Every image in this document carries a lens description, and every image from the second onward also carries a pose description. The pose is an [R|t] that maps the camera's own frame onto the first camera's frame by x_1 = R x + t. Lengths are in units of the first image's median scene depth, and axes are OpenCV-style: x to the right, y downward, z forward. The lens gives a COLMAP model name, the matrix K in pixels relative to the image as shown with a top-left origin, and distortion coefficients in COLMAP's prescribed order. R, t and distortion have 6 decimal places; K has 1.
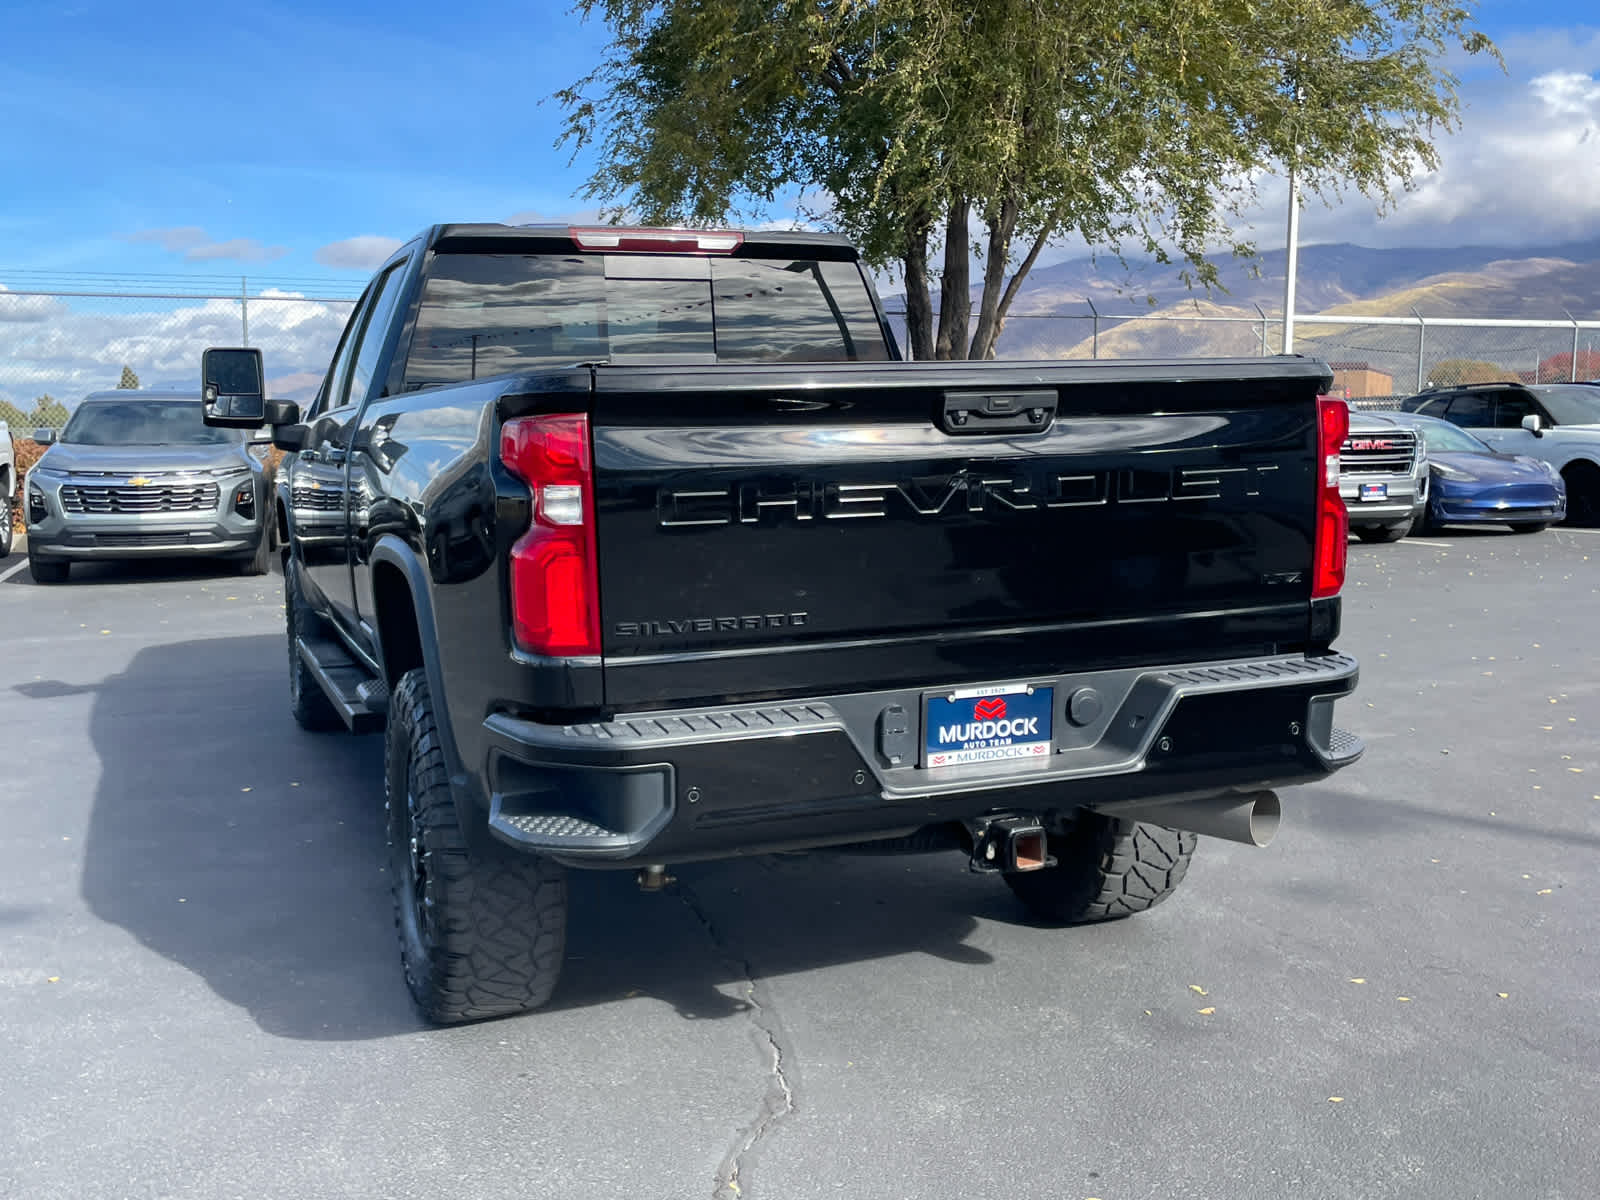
lens RADIAL K [[1617.3, 0, 823.8], [0, 1617.3, 599.3], [0, 0, 1]] dist [0.050175, 0.000000]
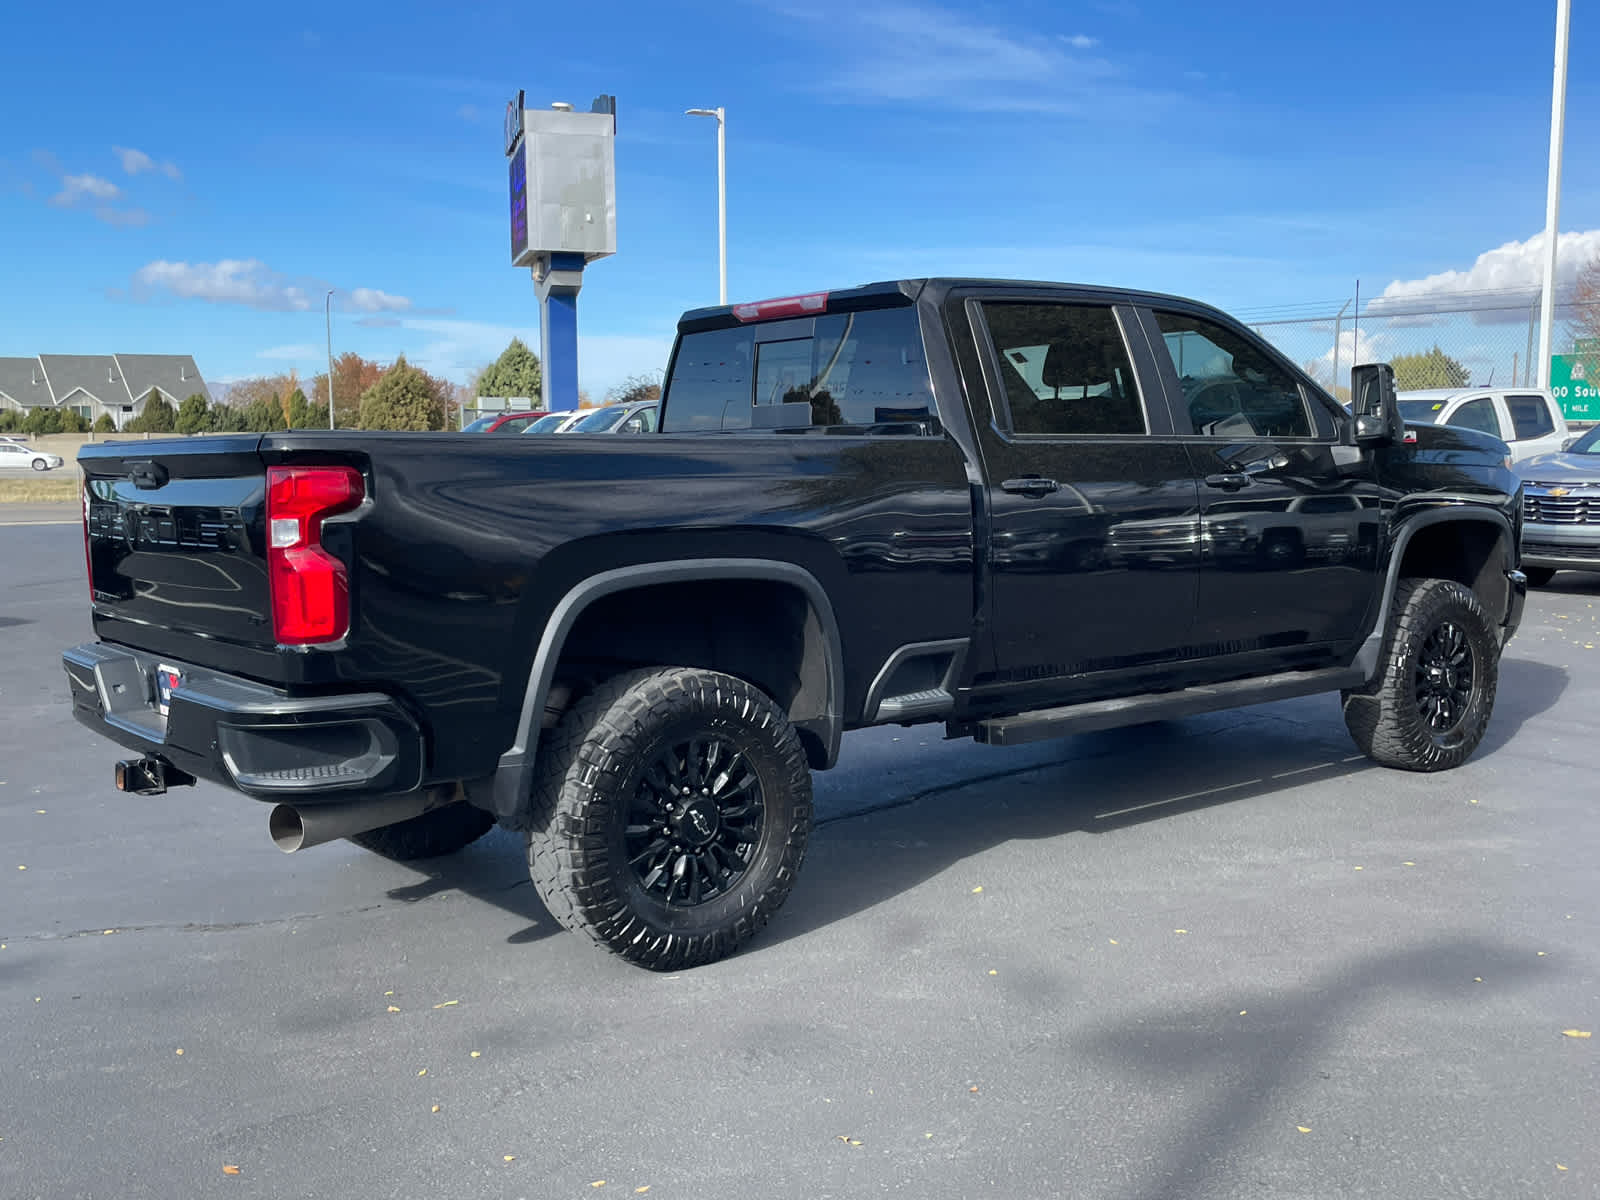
lens RADIAL K [[1617.3, 0, 809.0], [0, 1617.3, 596.1], [0, 0, 1]] dist [0.050175, 0.000000]
pose [[0.293024, 0.102366, -0.950609, 1.434447], [-0.097387, 0.992276, 0.076834, -0.151199], [0.951132, 0.070062, 0.300730, 0.967862]]
